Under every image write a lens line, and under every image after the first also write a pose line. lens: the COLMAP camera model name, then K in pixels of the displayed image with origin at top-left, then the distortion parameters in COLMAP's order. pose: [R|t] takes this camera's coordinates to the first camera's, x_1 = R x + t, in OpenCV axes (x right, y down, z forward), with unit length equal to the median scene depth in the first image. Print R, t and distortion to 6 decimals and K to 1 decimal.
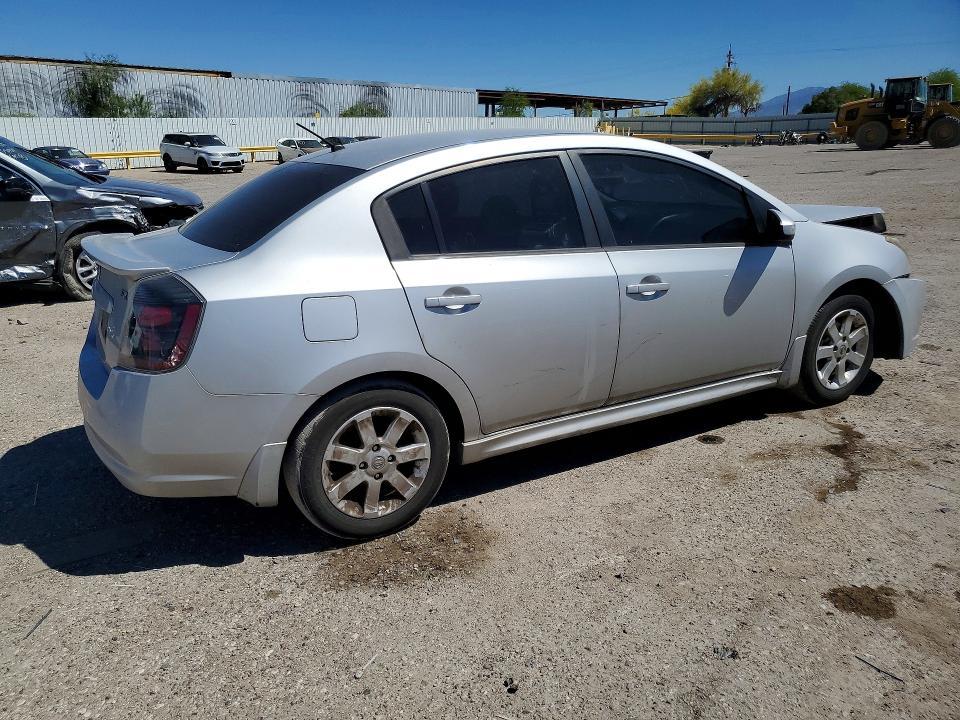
lens RADIAL K [[734.6, 0, 477.6], [0, 734.6, 357.4], [0, 0, 1]] dist [0.004616, 0.012488]
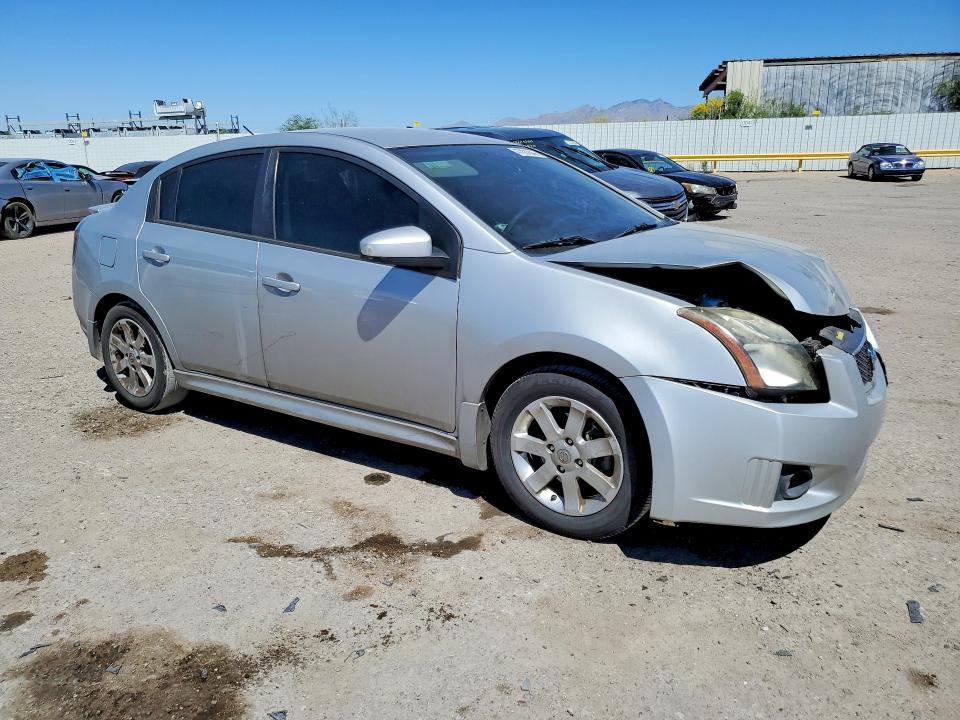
lens RADIAL K [[734.6, 0, 472.9], [0, 734.6, 360.5], [0, 0, 1]] dist [0.004616, 0.012488]
pose [[0.460634, 0.260560, -0.848484, 0.098323], [-0.253359, 0.954768, 0.155652, -0.017349], [0.850662, 0.143272, 0.505814, 0.057323]]
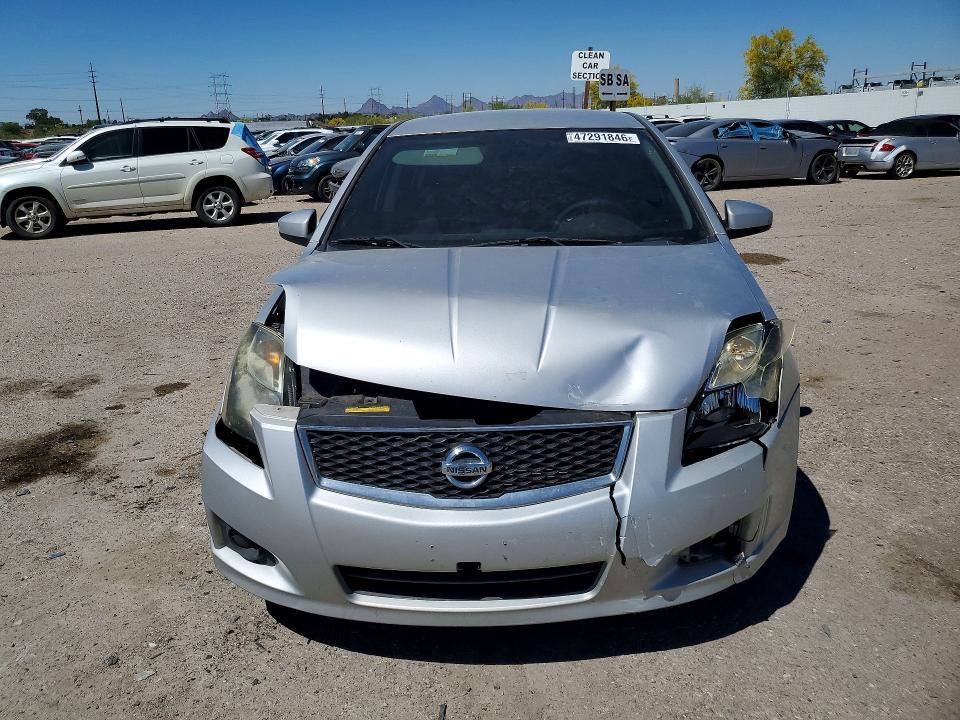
lens RADIAL K [[734.6, 0, 480.0], [0, 734.6, 363.6], [0, 0, 1]] dist [0.004616, 0.012488]
pose [[-0.532303, 0.303469, -0.790291, 0.091480], [-0.201983, 0.861050, 0.466686, -0.043827], [0.822105, 0.408044, -0.397044, 0.138474]]
